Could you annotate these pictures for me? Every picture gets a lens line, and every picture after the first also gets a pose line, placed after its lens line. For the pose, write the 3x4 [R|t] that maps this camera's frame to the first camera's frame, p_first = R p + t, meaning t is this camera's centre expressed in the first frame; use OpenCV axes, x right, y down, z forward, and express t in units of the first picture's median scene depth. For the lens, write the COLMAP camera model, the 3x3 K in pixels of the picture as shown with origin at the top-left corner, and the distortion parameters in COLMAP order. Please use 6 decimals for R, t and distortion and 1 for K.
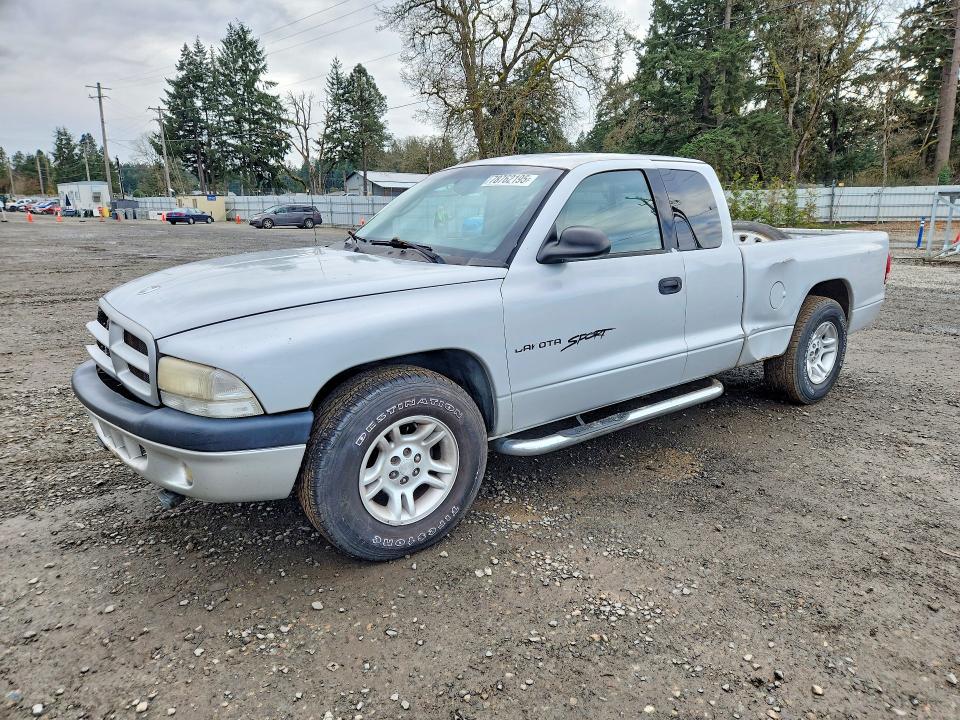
lens RADIAL K [[740.2, 0, 480.0], [0, 740.2, 360.0], [0, 0, 1]] dist [0.001862, -0.004039]
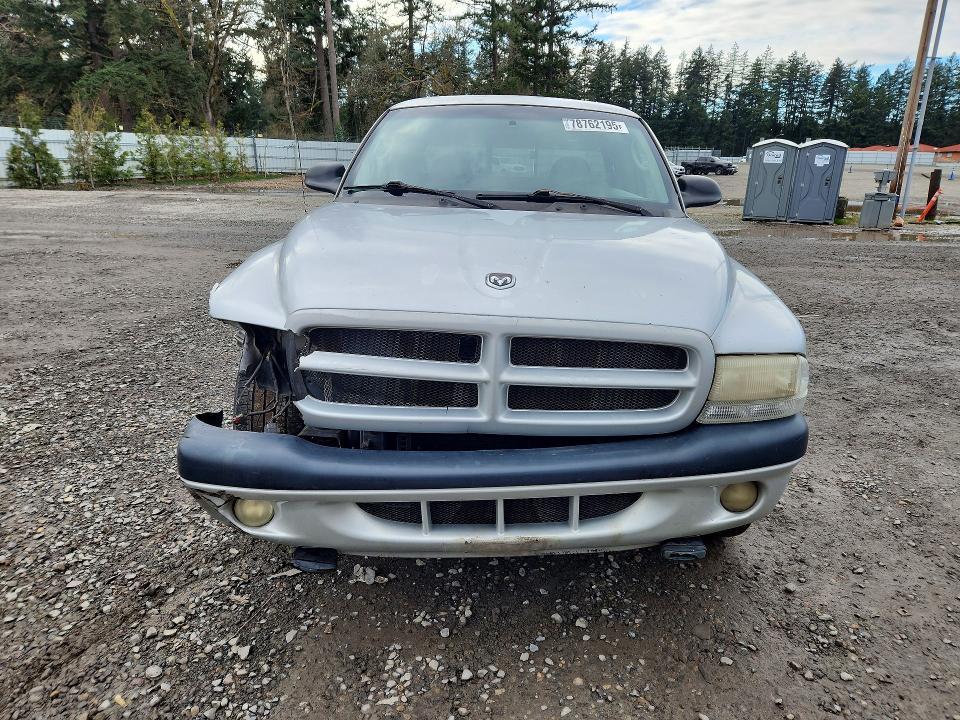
lens RADIAL K [[748.9, 0, 480.0], [0, 748.9, 360.0], [0, 0, 1]] dist [0.001797, -0.002657]
pose [[0.544639, -0.185066, 0.817997, -0.260055], [0.130357, 0.982176, 0.135417, -0.030639], [-0.828478, 0.032878, 0.559056, 0.170263]]
